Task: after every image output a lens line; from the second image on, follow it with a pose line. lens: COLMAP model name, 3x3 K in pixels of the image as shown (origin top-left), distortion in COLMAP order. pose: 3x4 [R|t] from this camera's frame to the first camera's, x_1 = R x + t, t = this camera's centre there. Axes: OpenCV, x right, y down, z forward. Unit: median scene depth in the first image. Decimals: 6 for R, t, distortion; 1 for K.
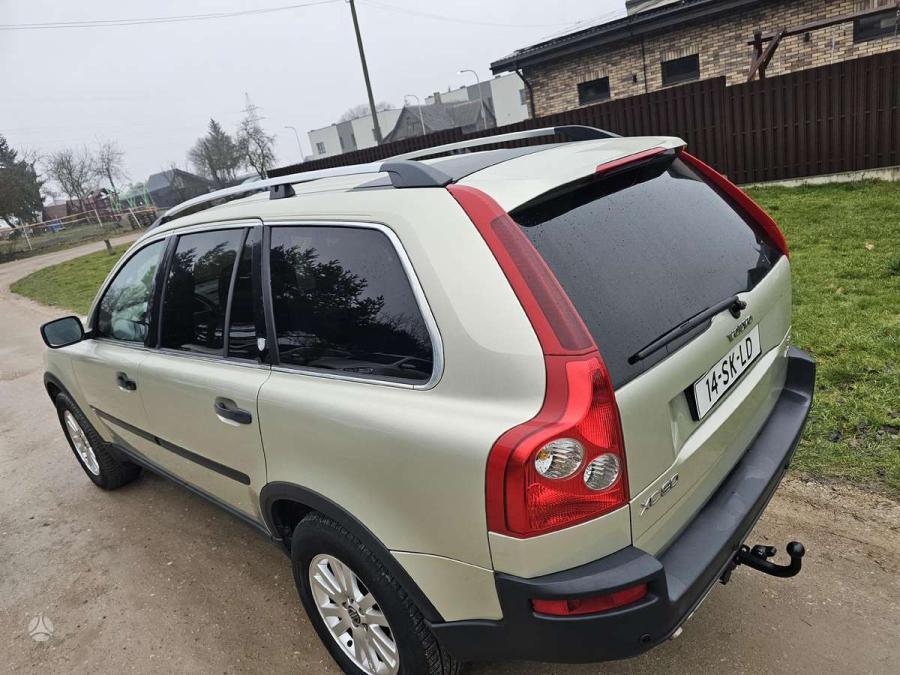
lens RADIAL K [[559.1, 0, 450.0], [0, 559.1, 337.5], [0, 0, 1]] dist [0.022705, -0.003767]
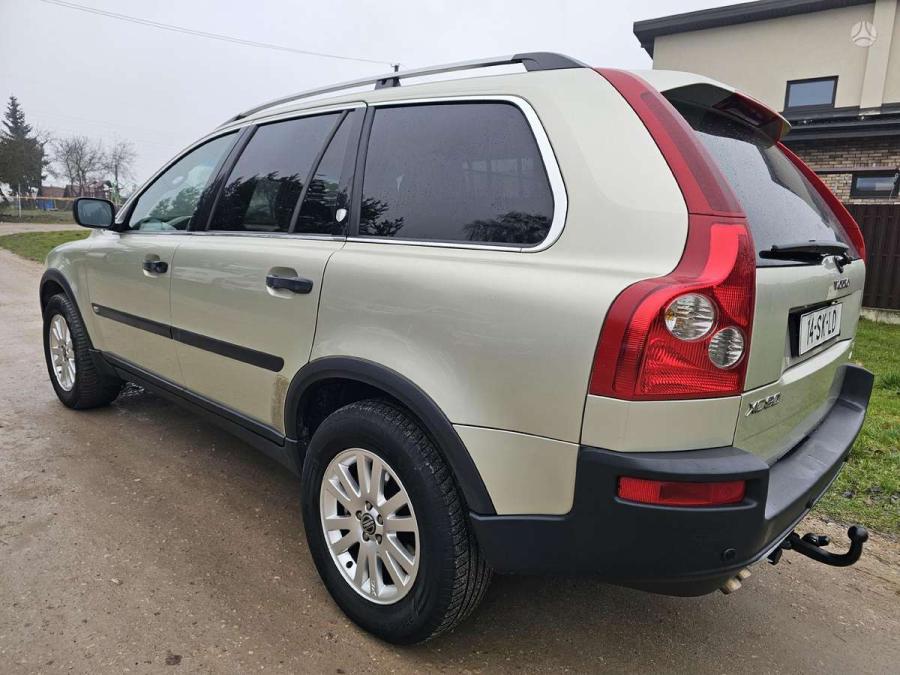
lens RADIAL K [[559.1, 0, 450.0], [0, 559.1, 337.5], [0, 0, 1]] dist [0.022705, -0.003767]
pose [[0.974832, 0.219084, 0.041287, -0.133432], [-0.211968, 0.968206, -0.132840, 0.269882], [-0.069077, 0.120745, 0.990277, 0.060616]]
